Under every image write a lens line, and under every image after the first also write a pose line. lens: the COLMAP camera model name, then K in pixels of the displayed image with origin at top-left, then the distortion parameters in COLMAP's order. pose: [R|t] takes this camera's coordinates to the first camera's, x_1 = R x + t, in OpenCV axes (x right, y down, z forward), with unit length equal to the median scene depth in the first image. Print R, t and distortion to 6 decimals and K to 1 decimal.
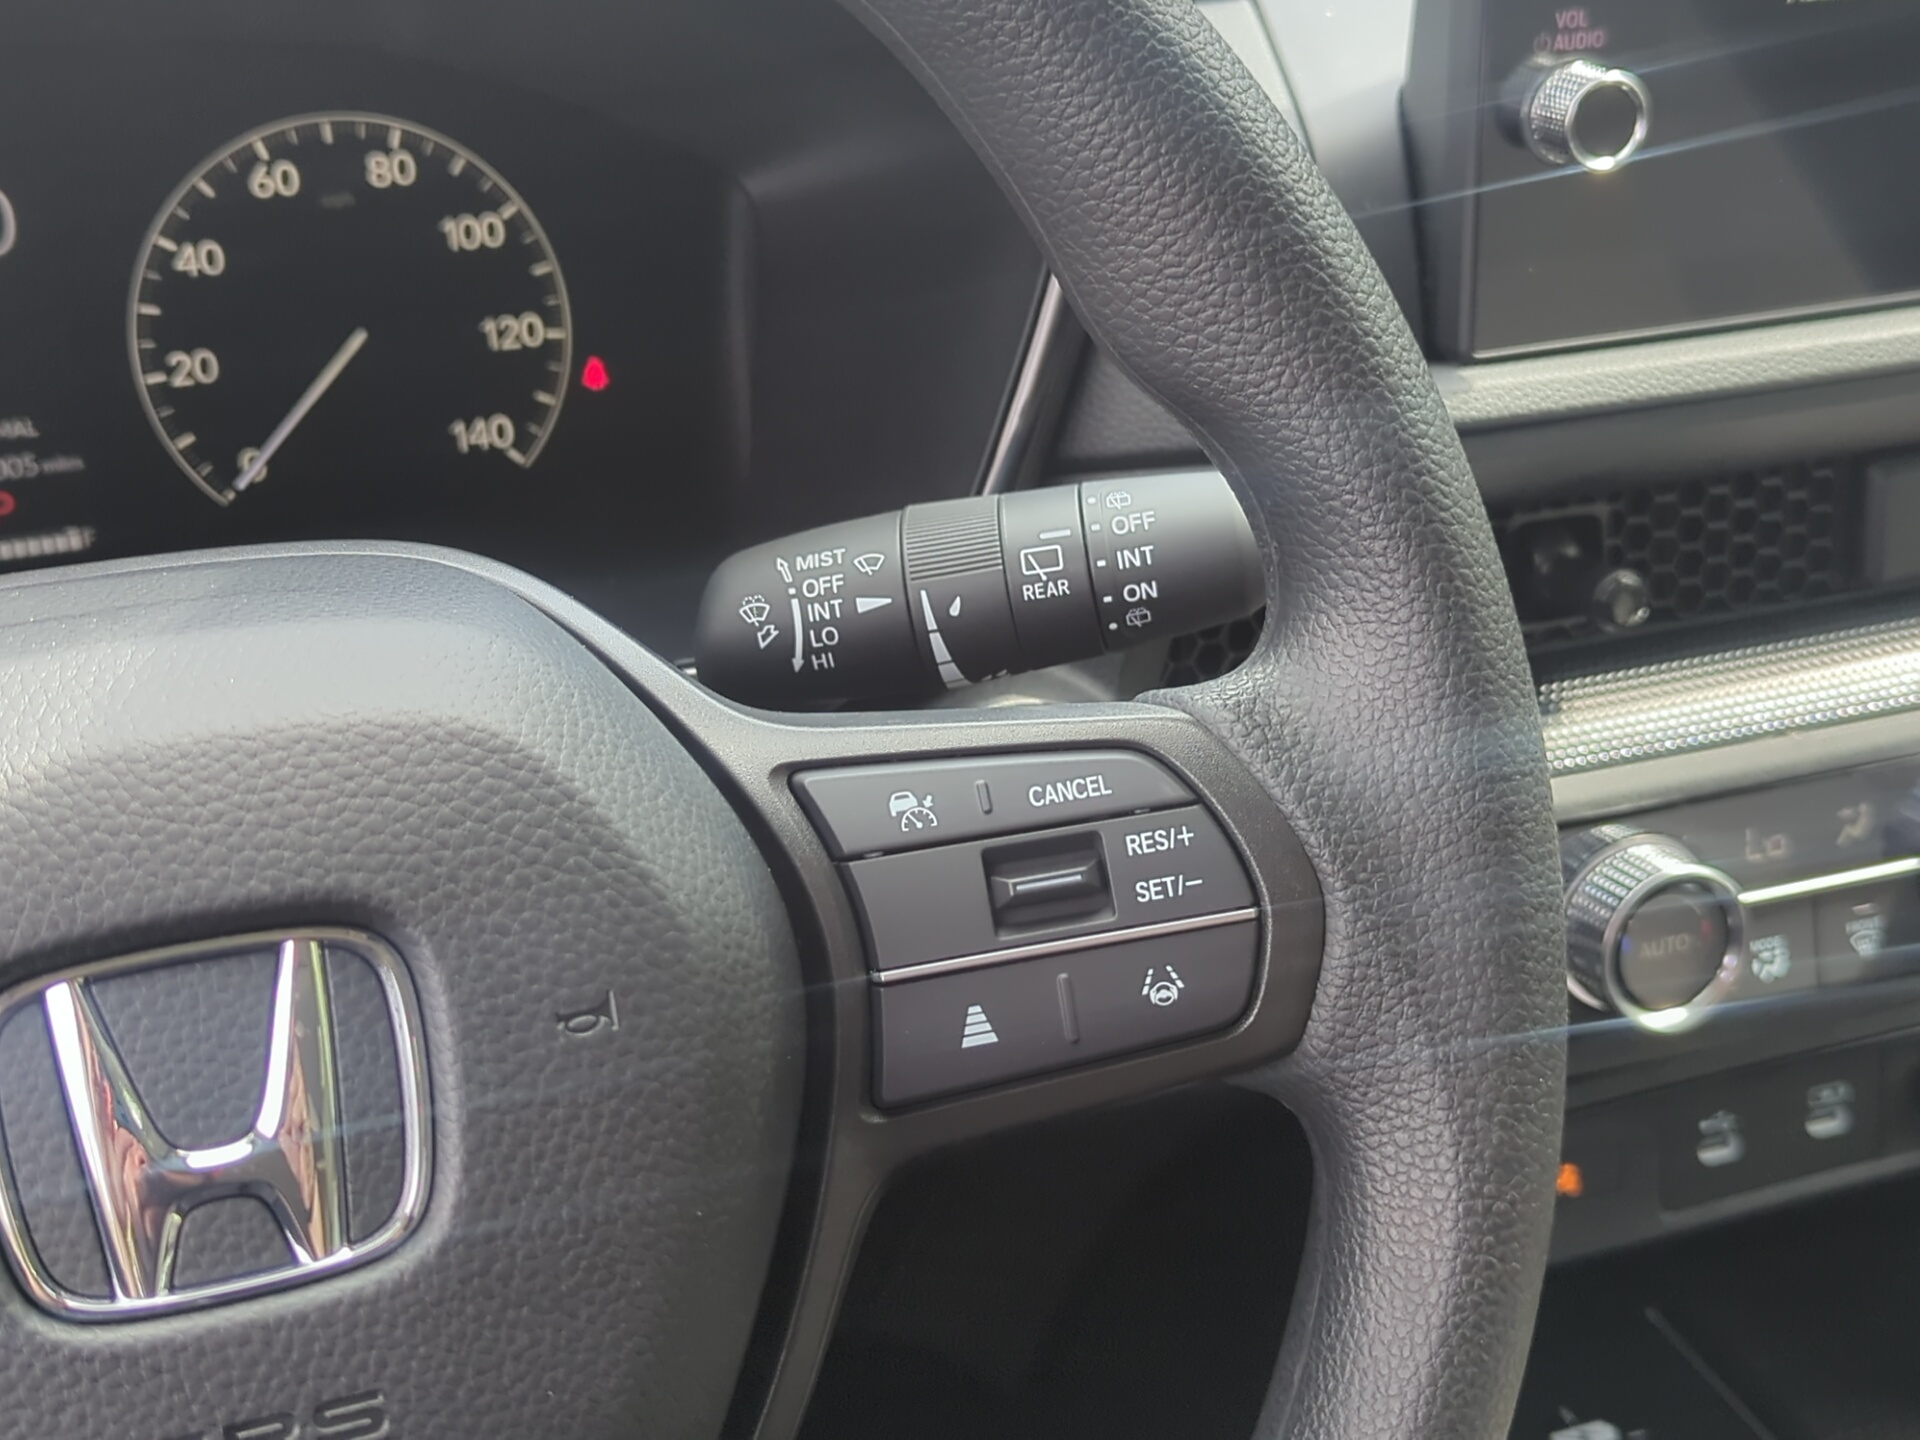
lens RADIAL K [[2843.1, 0, 947.6], [0, 2843.1, 680.9], [0, 0, 1]] dist [0.080535, 0.000000]
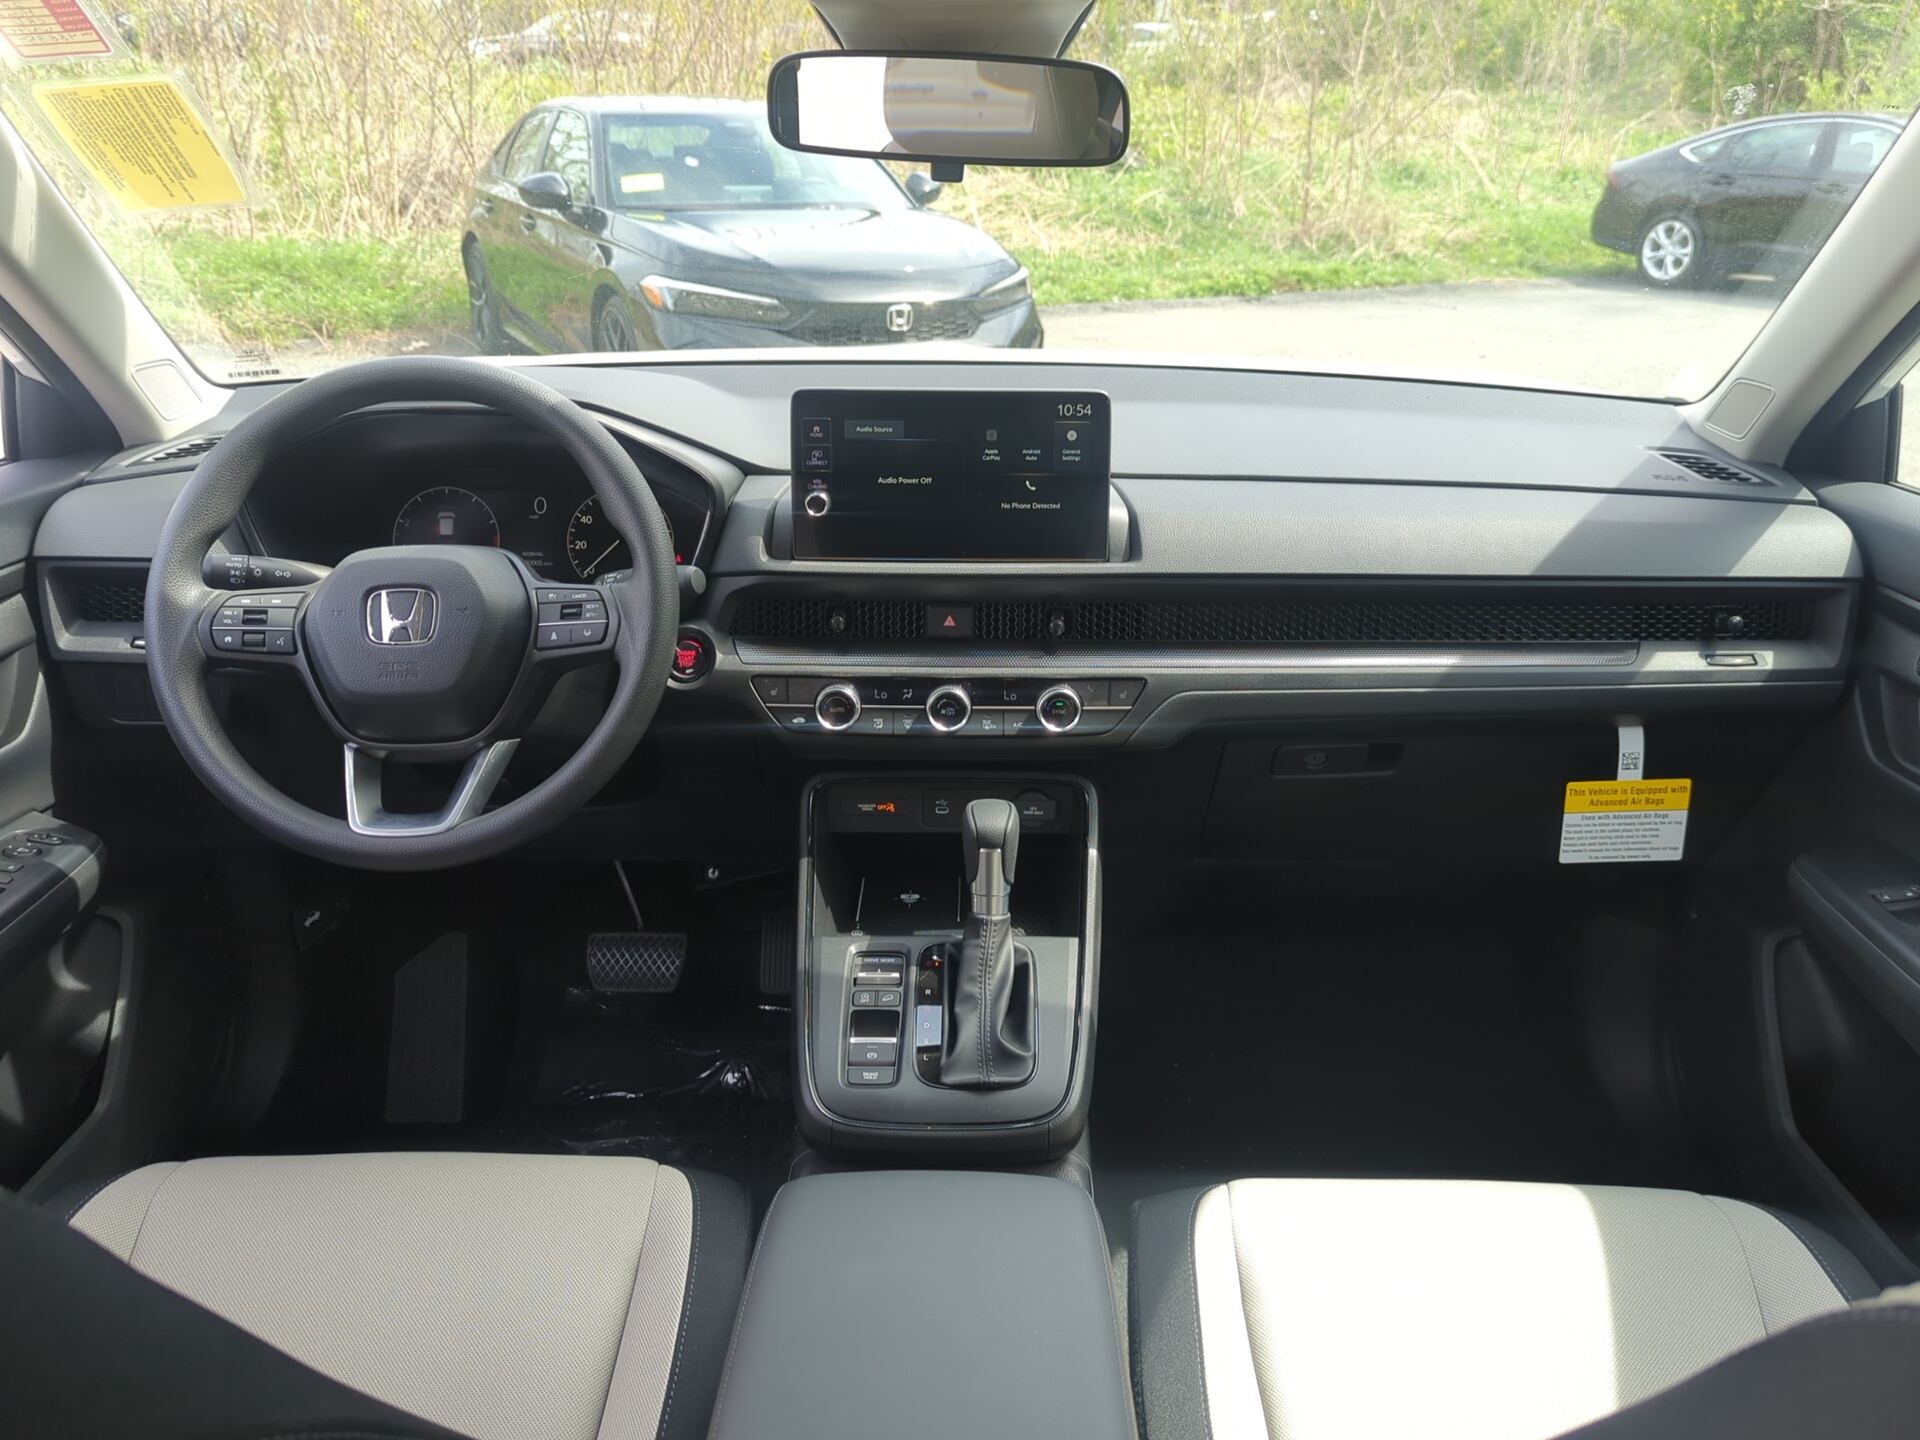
lens RADIAL K [[1552.4, 0, 980.3], [0, 1552.4, 693.6], [0, 0, 1]] dist [0.056757, -0.047621]
pose [[0.929111, 0.122355, -0.348974, 1.102046], [-0.166226, 0.981150, -0.098555, 0.231632], [0.330337, 0.149577, 0.931936, -0.897548]]
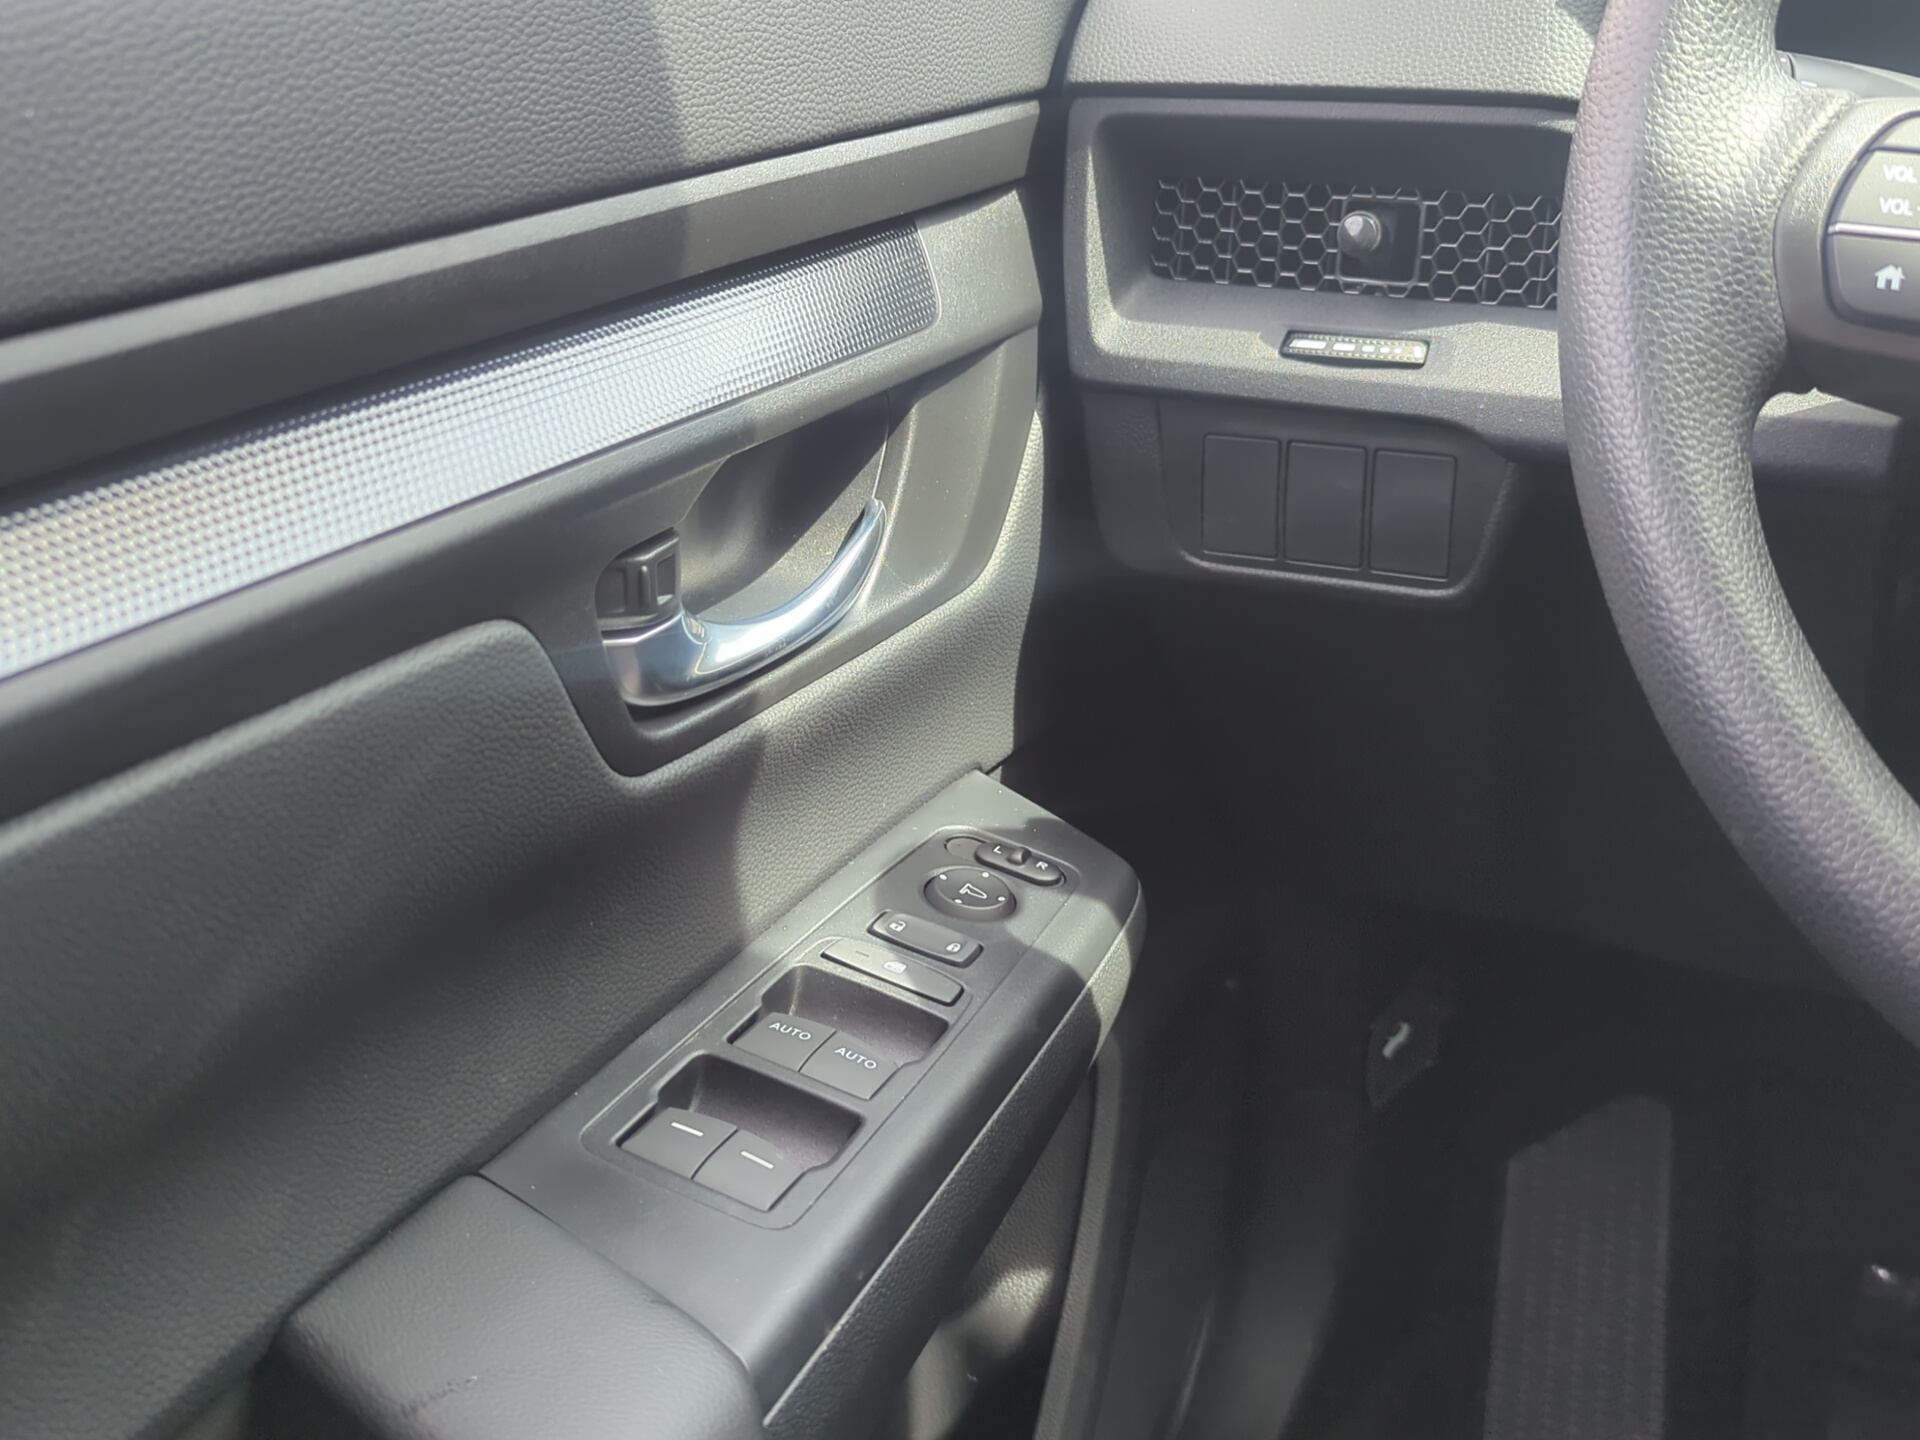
lens RADIAL K [[2029.8, 0, 994.1], [0, 2029.8, 694.9], [0, 0, 1]] dist [0.069148, 0.000000]
pose [[0.698491, 0.257718, -0.667601, -0.081223], [-0.298510, 0.952792, 0.055491, 0.289498], [0.650386, 0.160526, 0.742448, -0.114219]]
